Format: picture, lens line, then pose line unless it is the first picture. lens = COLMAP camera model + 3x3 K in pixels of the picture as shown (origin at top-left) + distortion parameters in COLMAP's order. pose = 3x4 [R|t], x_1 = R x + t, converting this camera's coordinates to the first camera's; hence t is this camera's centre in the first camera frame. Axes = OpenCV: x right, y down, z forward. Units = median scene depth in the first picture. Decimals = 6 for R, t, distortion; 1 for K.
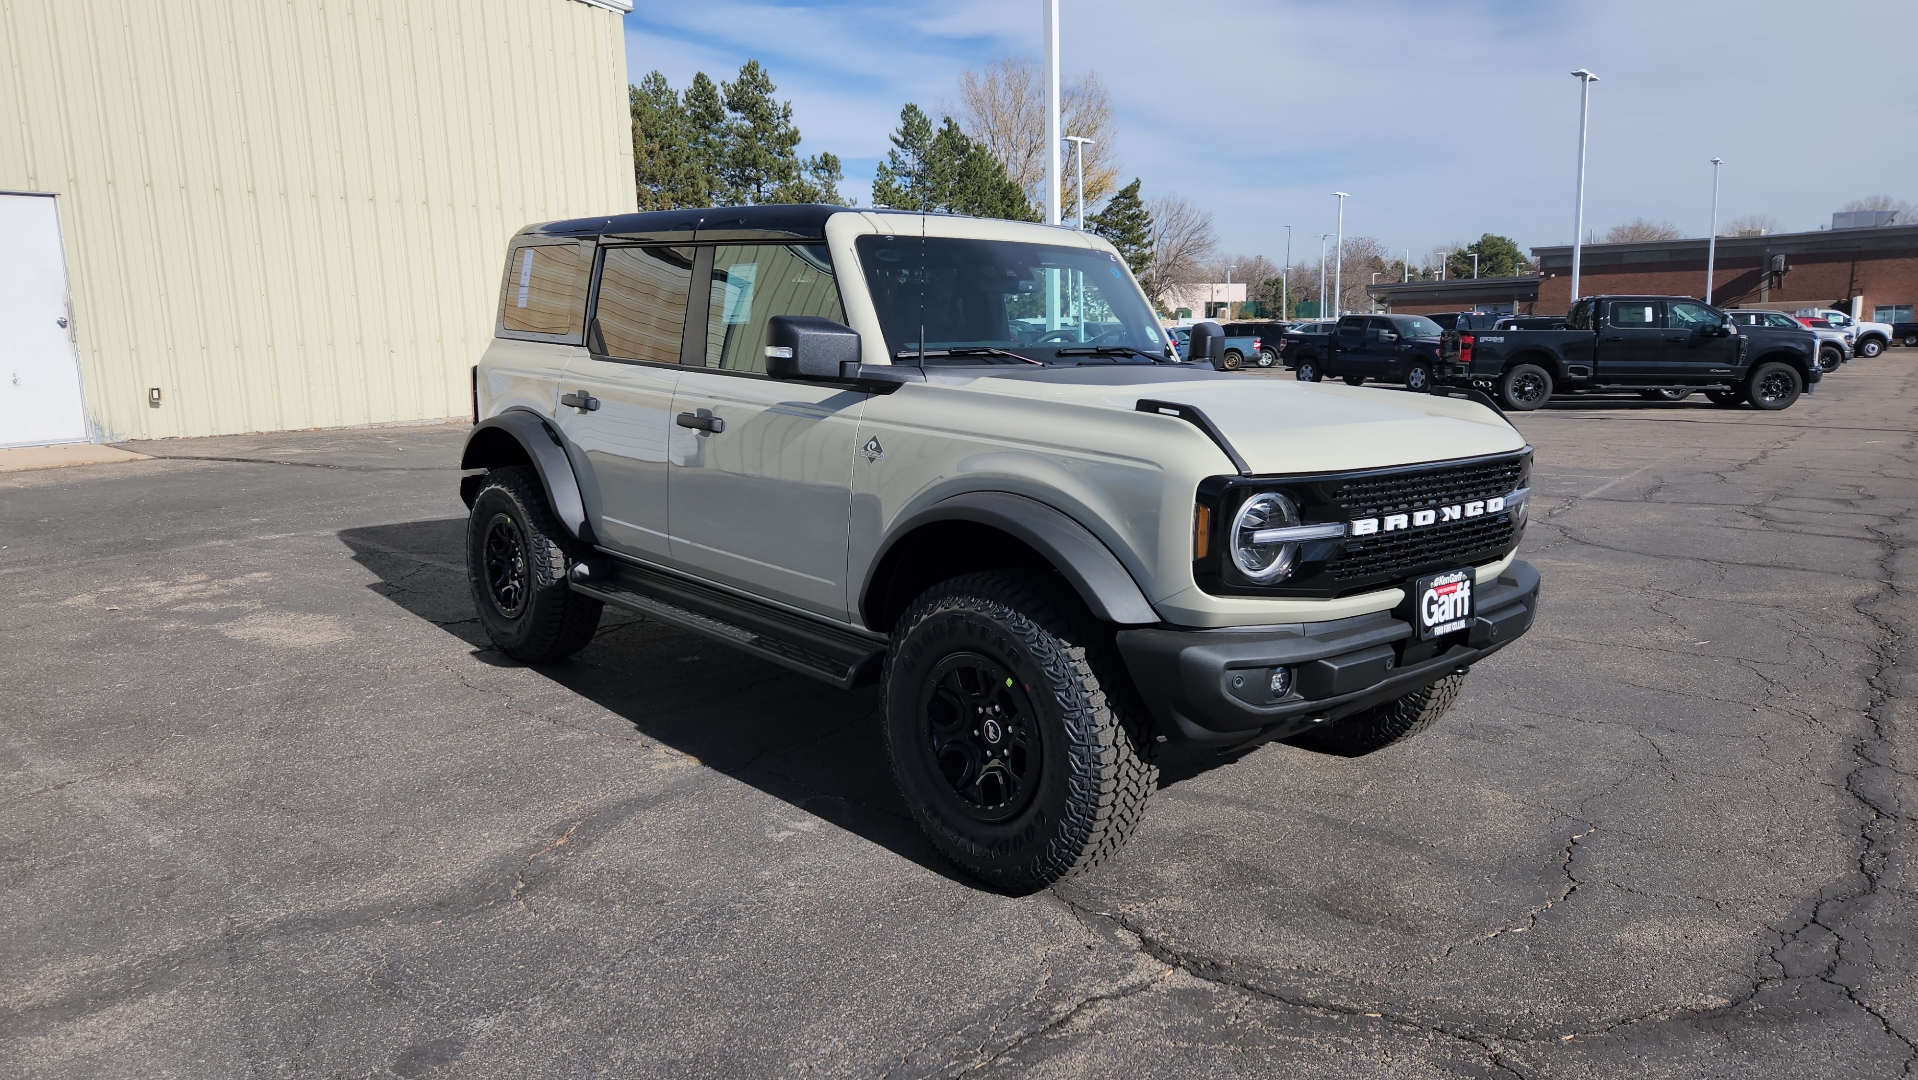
lens RADIAL K [[1280.8, 0, 930.0], [0, 1280.8, 542.3], [0, 0, 1]] dist [0.073272, -0.060436]
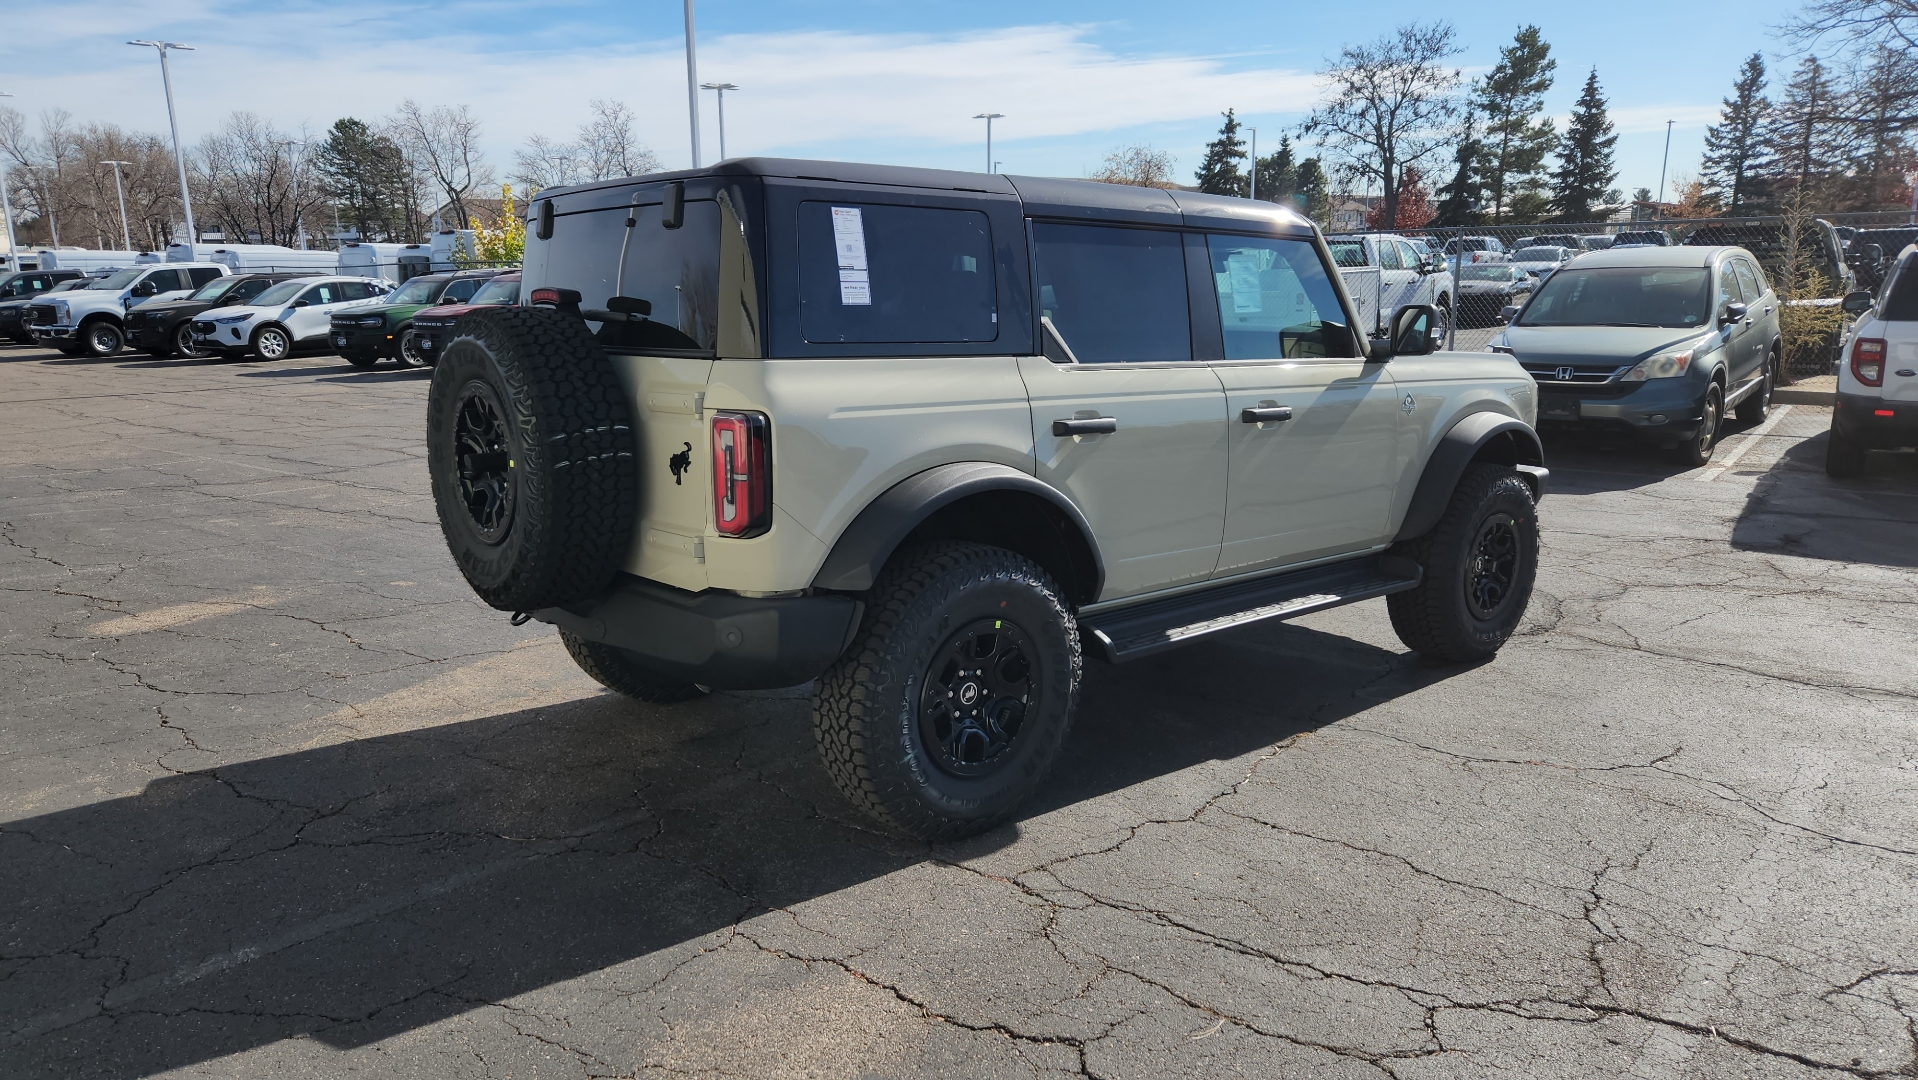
lens RADIAL K [[1280.8, 0, 930.0], [0, 1280.8, 542.3], [0, 0, 1]] dist [0.073272, -0.060436]
pose [[0.035838, -0.199889, 0.979163, -1.015603], [0.174477, 0.965995, 0.190816, -0.199904], [-0.984009, 0.164003, 0.069495, 1.029375]]
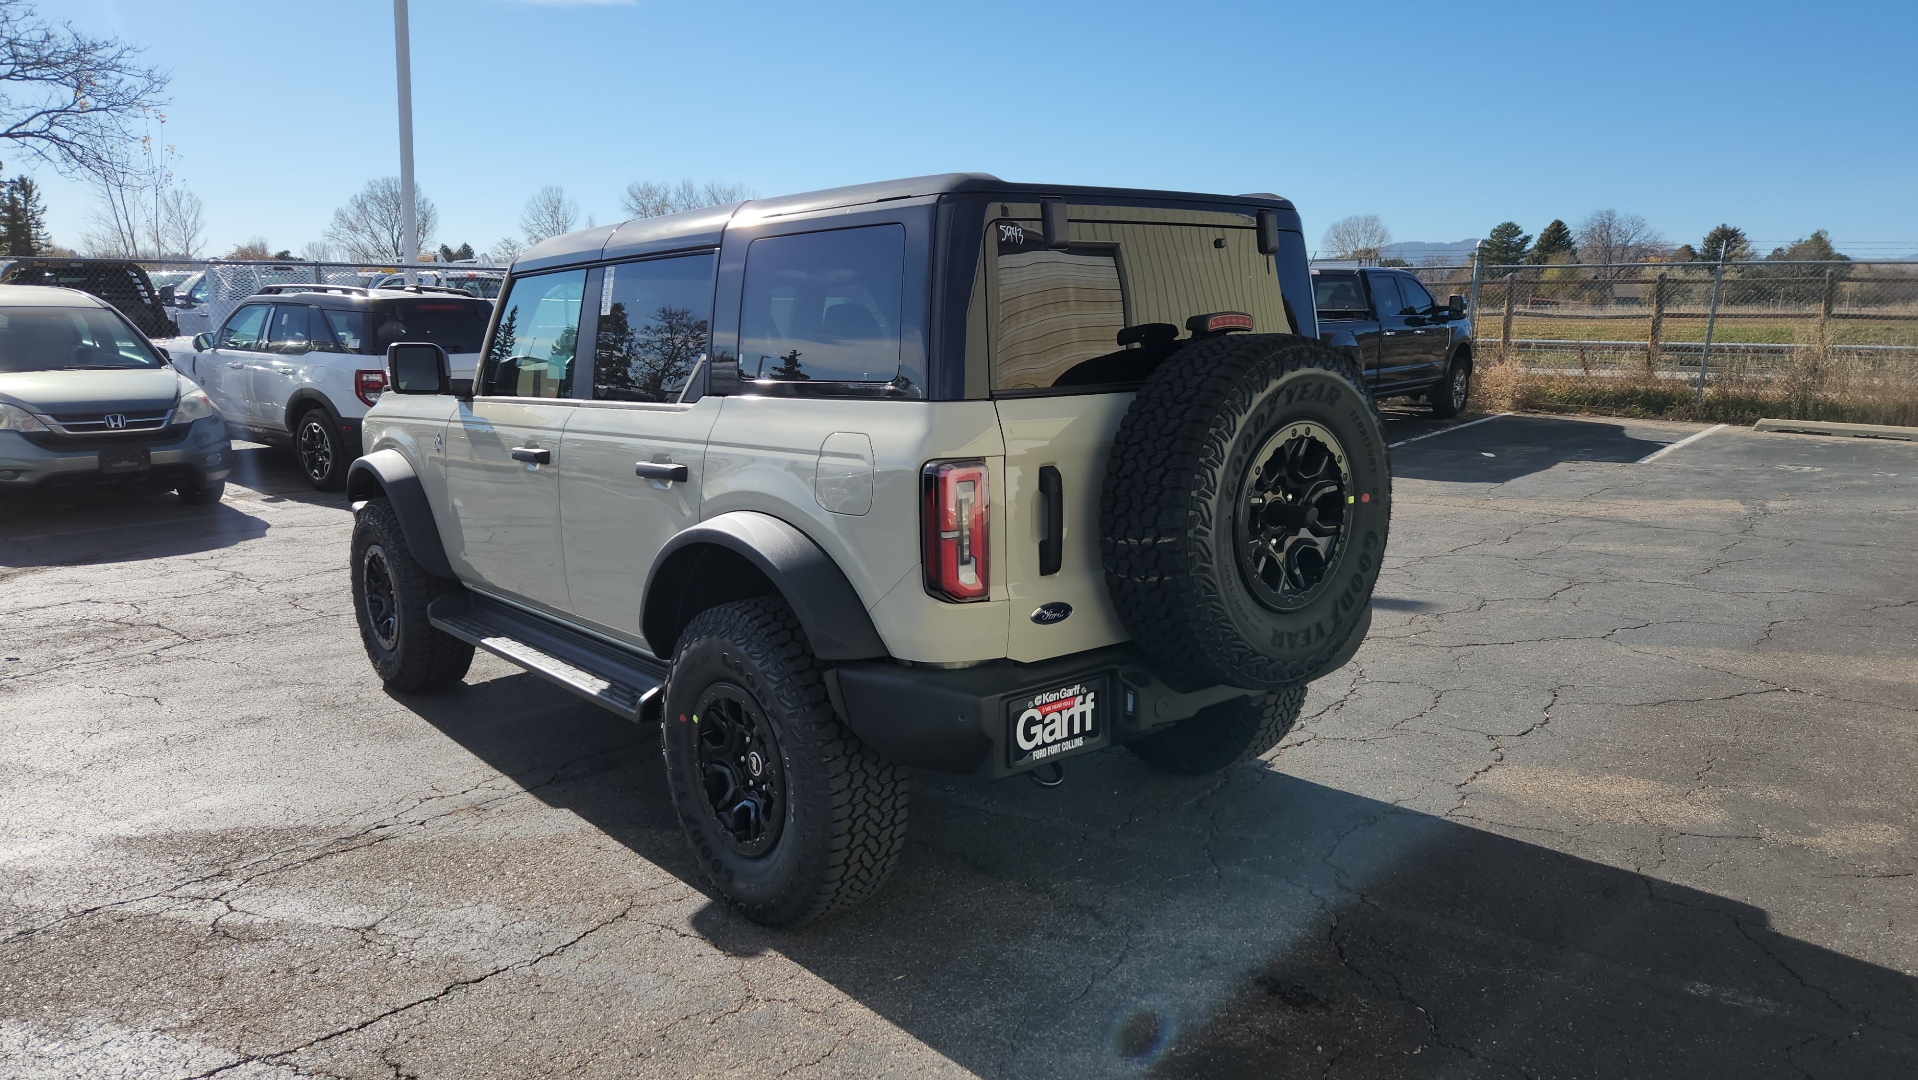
lens RADIAL K [[1280.8, 0, 930.0], [0, 1280.8, 542.3], [0, 0, 1]] dist [0.073272, -0.060436]
pose [[-0.999376, -0.003370, 0.035156, -0.192860], [0.008659, 0.941679, 0.336400, -0.339371], [-0.034239, 0.336494, -0.941063, 1.873256]]
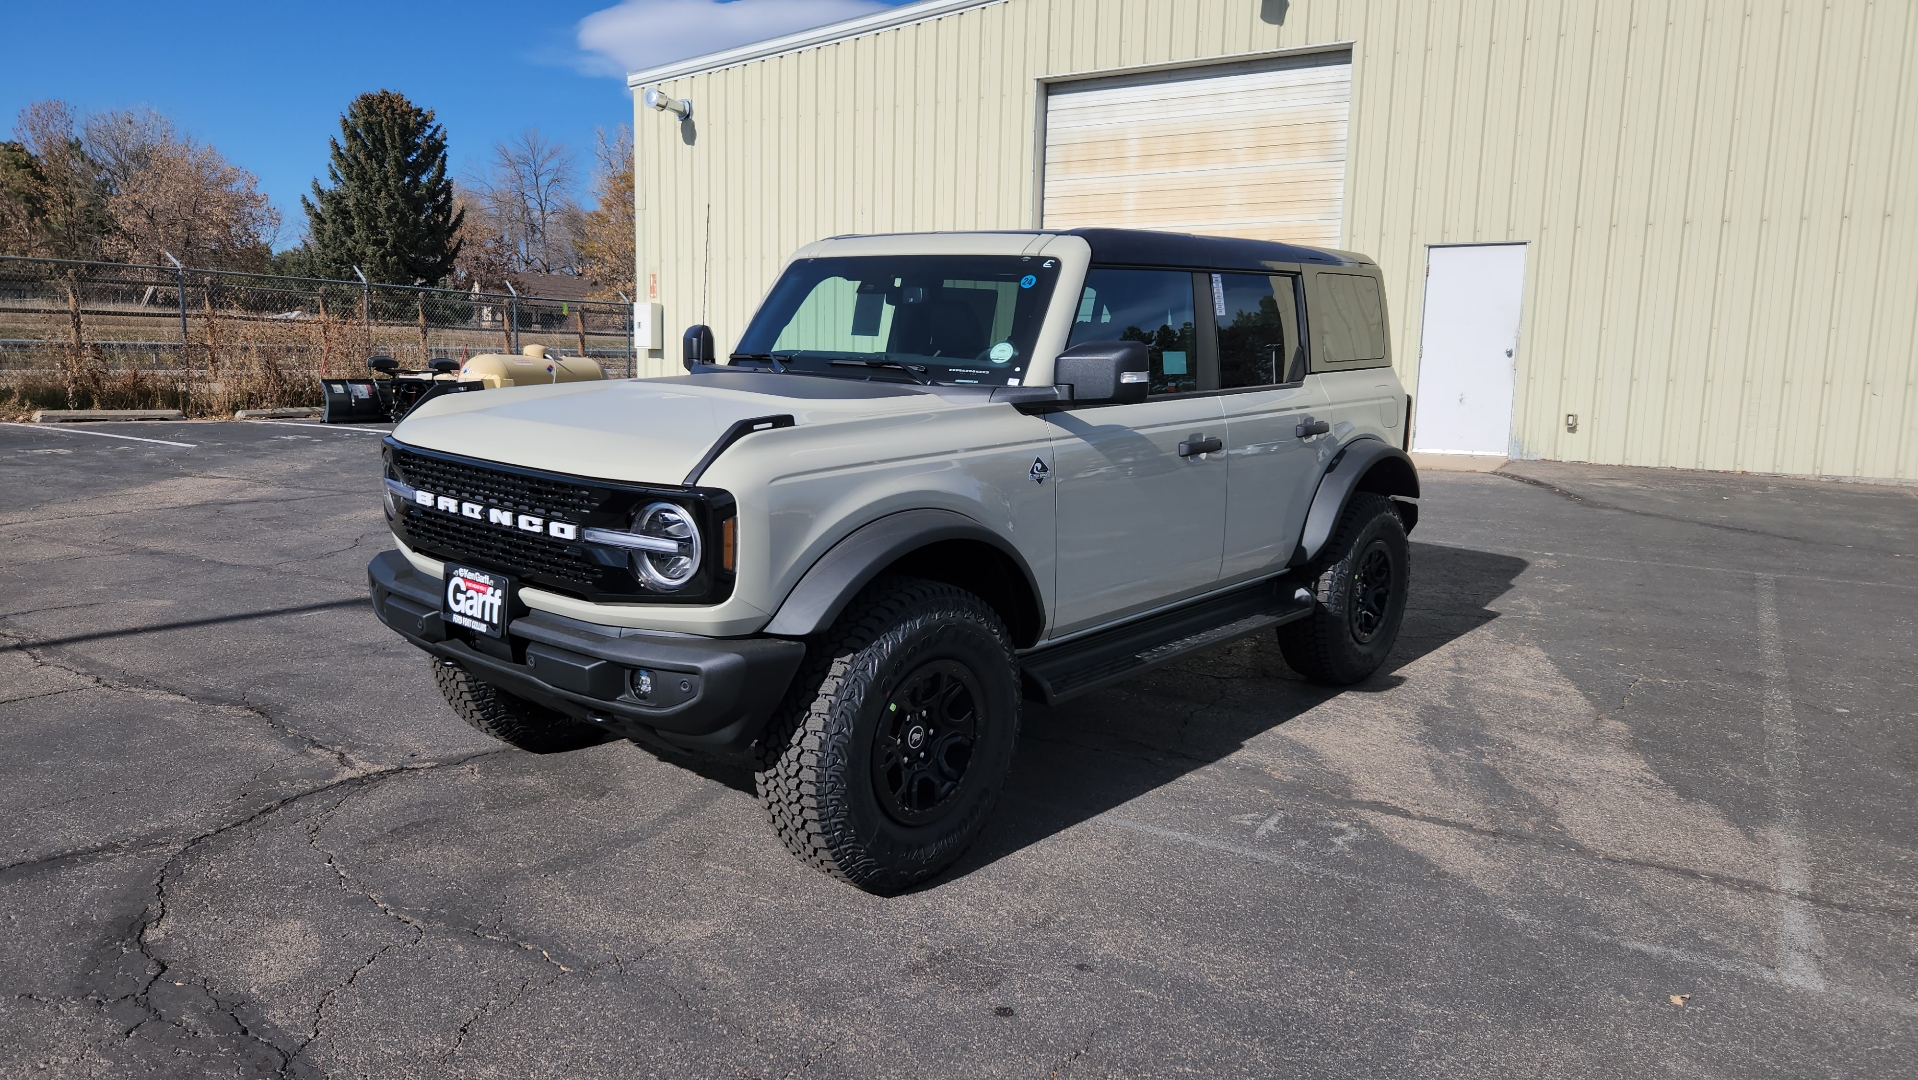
lens RADIAL K [[1277.5, 0, 932.3], [0, 1277.5, 539.6], [0, 0, 1]] dist [0.071147, -0.056526]
pose [[0.121515, 0.159337, -0.979717, 0.936127], [-0.193649, 0.971871, 0.134043, -0.133940], [0.973516, 0.173434, 0.148952, 0.781189]]
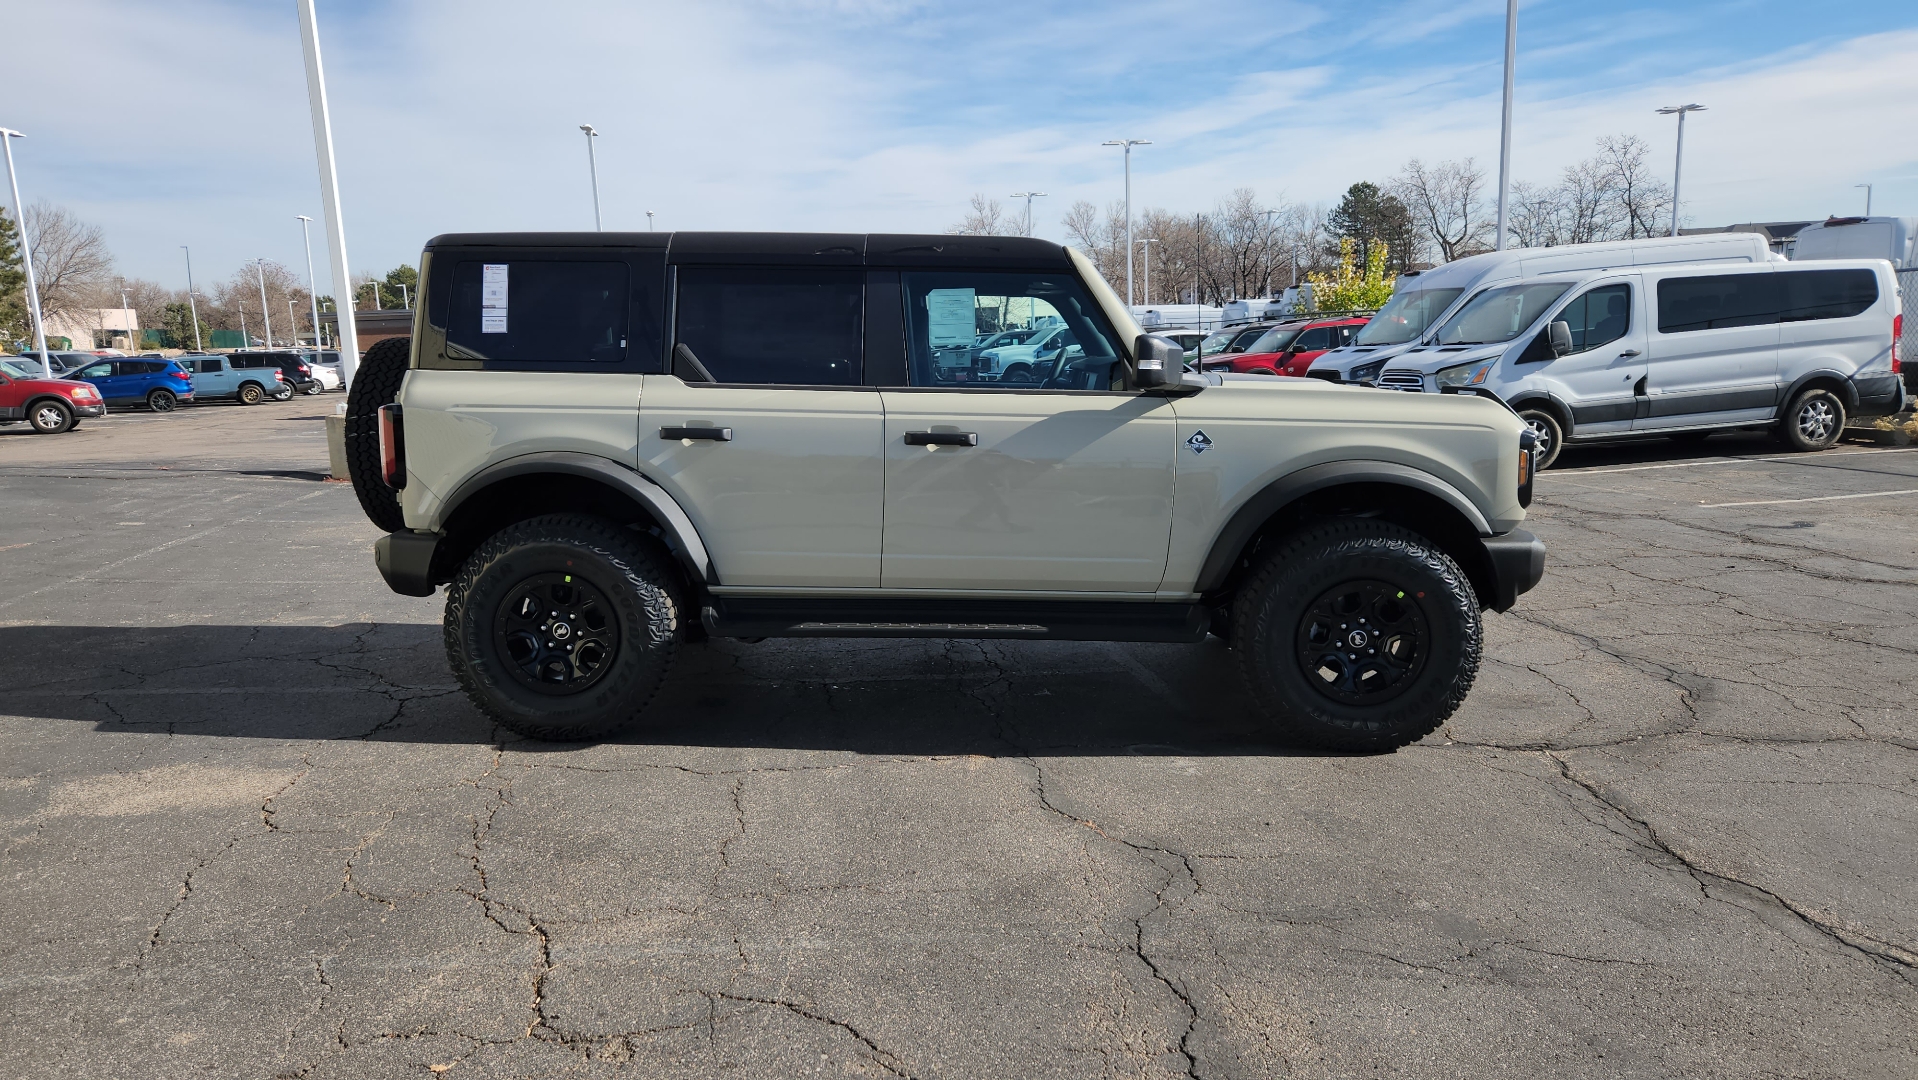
lens RADIAL K [[1277.5, 0, 932.3], [0, 1277.5, 539.6], [0, 0, 1]] dist [0.071147, -0.056526]
pose [[0.699042, -0.119061, 0.705099, -0.794633], [0.135943, 0.990186, 0.032425, -0.039547], [-0.702040, 0.073187, 0.708367, 0.231498]]
